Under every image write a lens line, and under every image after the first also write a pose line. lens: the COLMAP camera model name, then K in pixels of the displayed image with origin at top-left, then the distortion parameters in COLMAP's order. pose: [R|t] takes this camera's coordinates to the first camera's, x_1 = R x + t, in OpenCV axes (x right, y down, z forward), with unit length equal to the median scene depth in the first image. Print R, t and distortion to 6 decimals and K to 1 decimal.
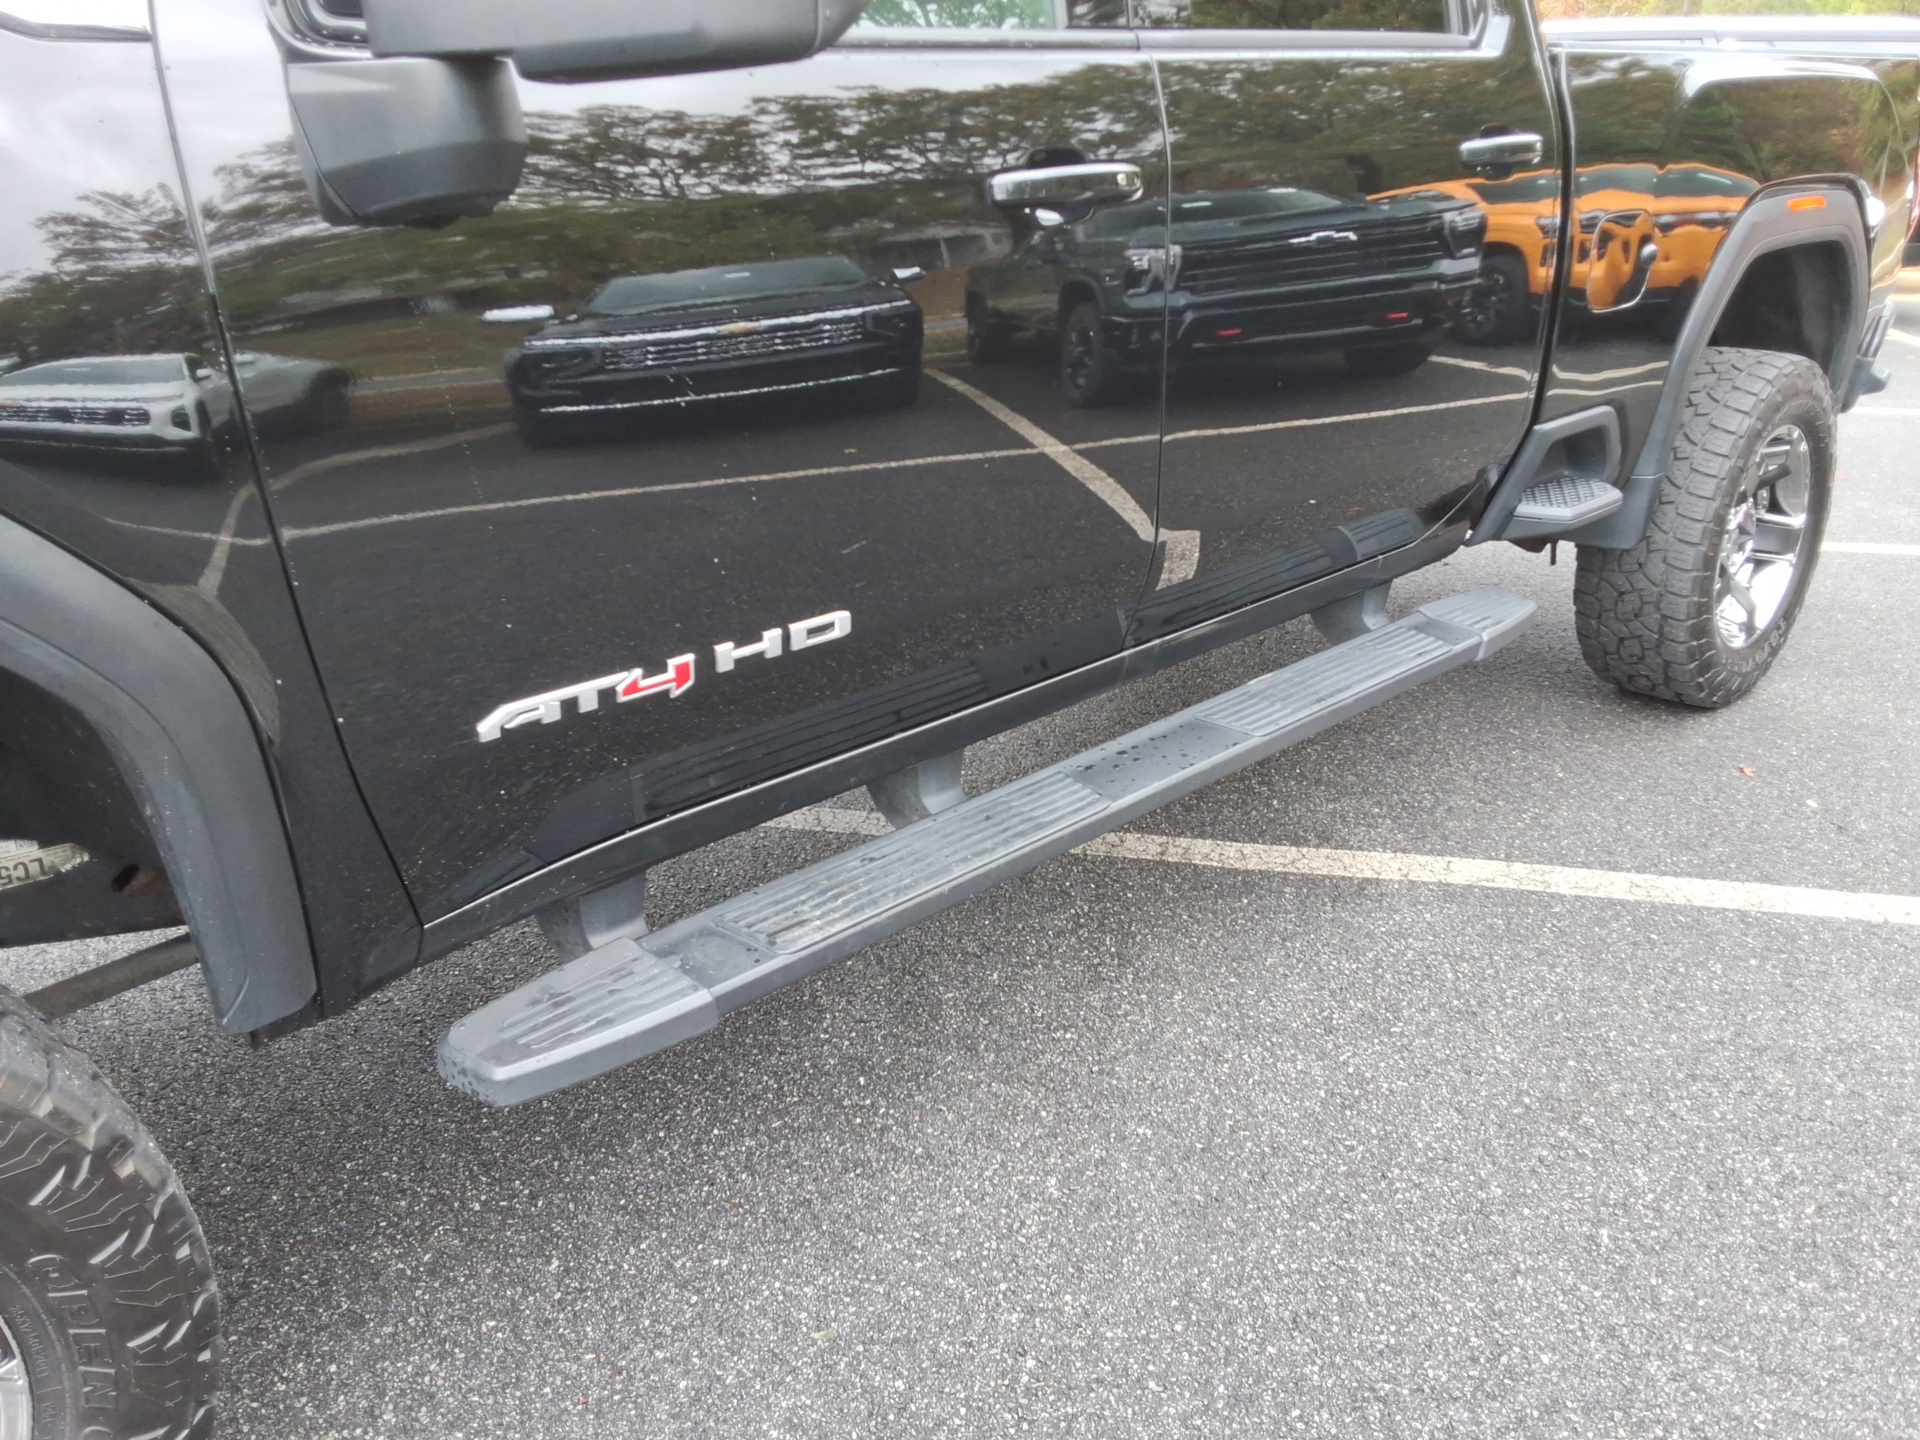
lens RADIAL K [[1540.8, 0, 987.3], [0, 1540.8, 683.5], [0, 0, 1]] dist [0.106010, -0.165136]
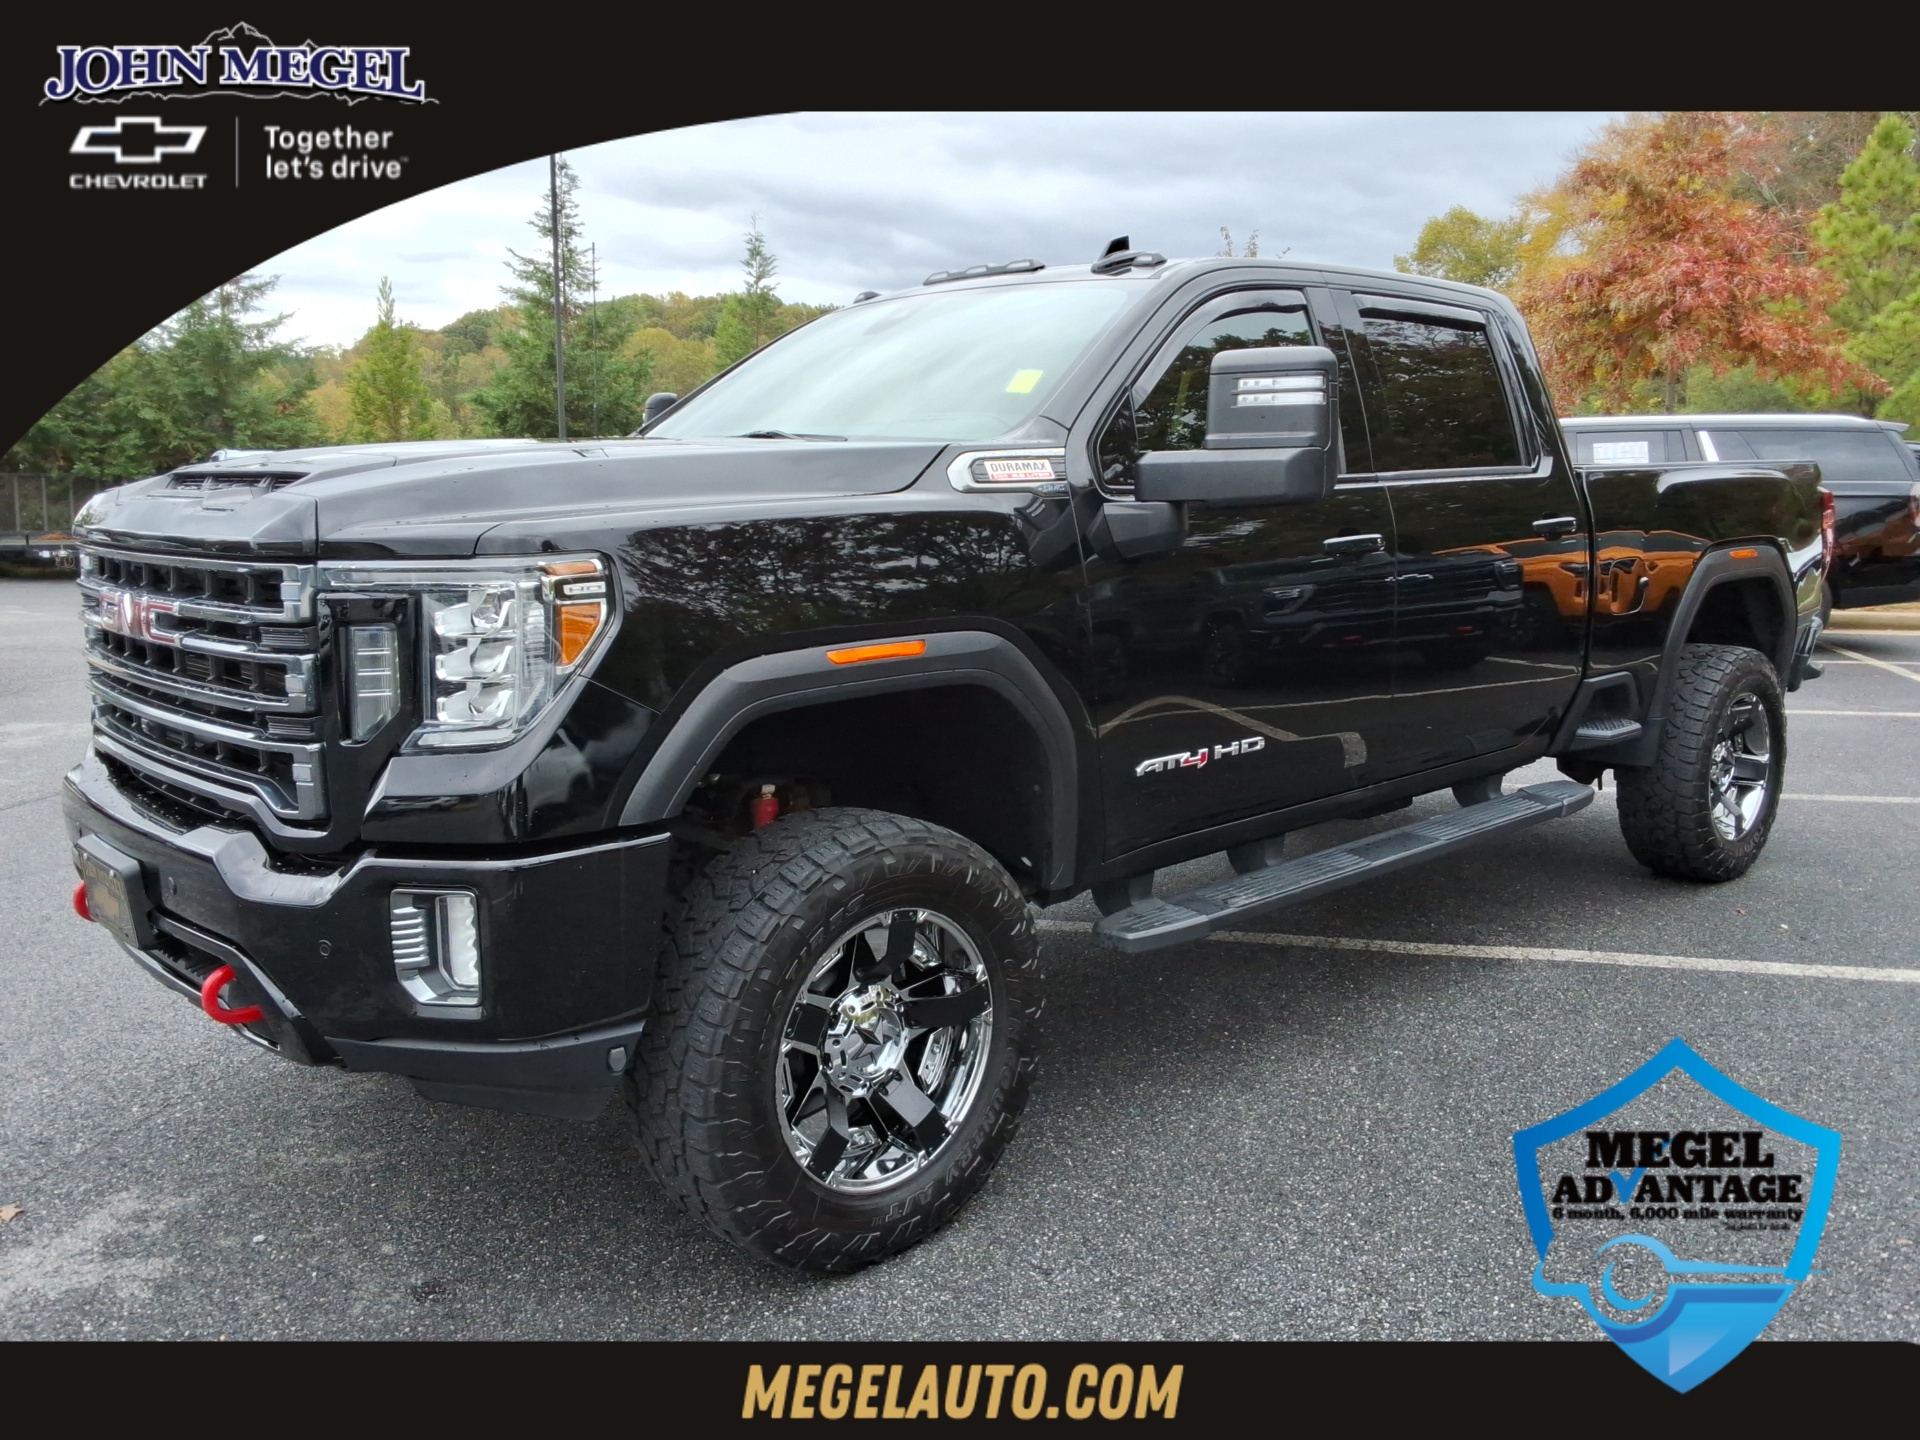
lens RADIAL K [[1540.8, 0, 986.4], [0, 1540.8, 702.4], [0, 0, 1]] dist [0.106010, -0.165136]
pose [[0.999785, -0.004334, -0.020264, -0.365173], [-0.000058, 0.977297, -0.211872, 0.302547], [0.020722, 0.211828, 0.977087, -0.916346]]
